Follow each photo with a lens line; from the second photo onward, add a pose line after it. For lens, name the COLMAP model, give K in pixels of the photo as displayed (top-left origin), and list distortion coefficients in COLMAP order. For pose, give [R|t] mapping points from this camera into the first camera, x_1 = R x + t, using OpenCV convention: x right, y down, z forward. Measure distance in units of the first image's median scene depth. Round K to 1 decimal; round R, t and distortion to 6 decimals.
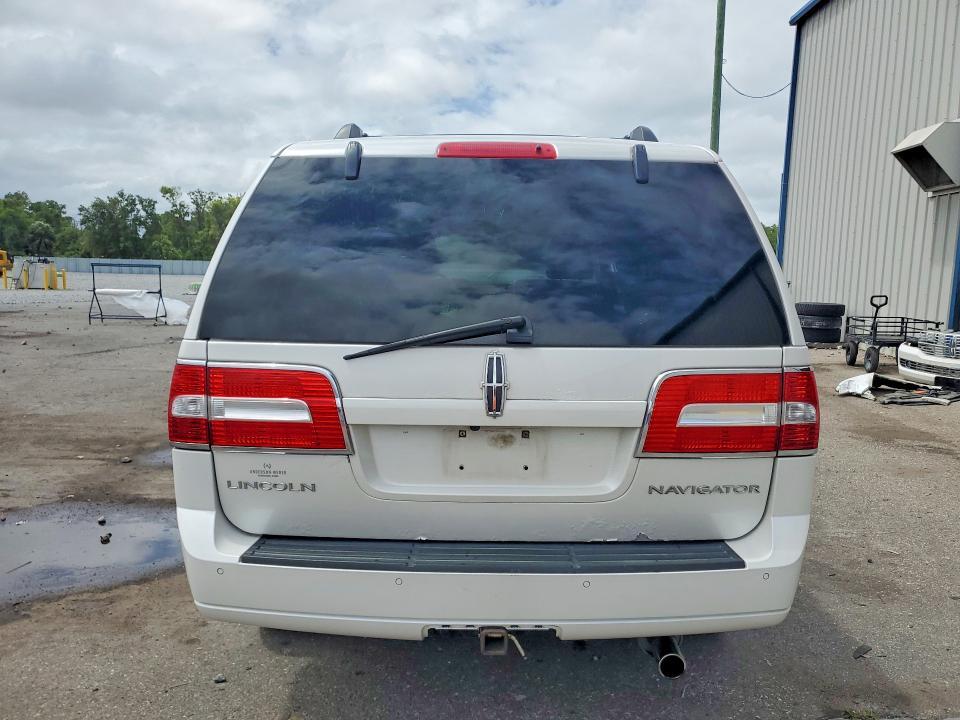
lens RADIAL K [[757.2, 0, 480.0], [0, 757.2, 360.0], [0, 0, 1]] dist [0.006514, 0.003243]
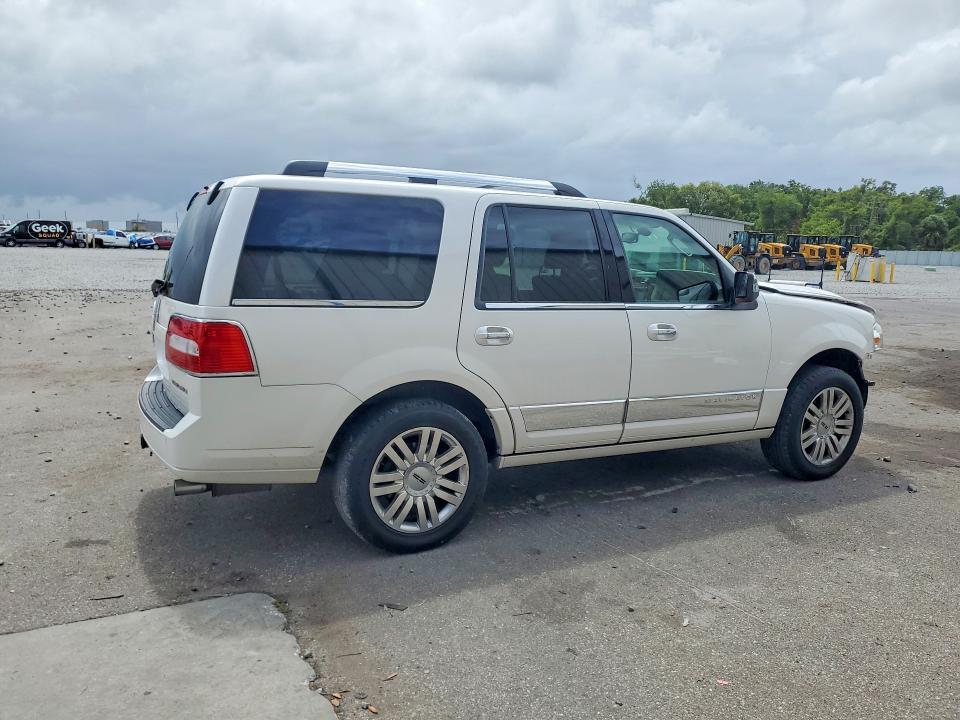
lens RADIAL K [[757.2, 0, 480.0], [0, 757.2, 360.0], [0, 0, 1]] dist [0.006514, 0.003243]
pose [[0.459223, 0.122102, -0.879889, 0.287768], [-0.115319, 0.990321, 0.077241, -0.013835], [0.880804, 0.065997, 0.468859, 0.110557]]
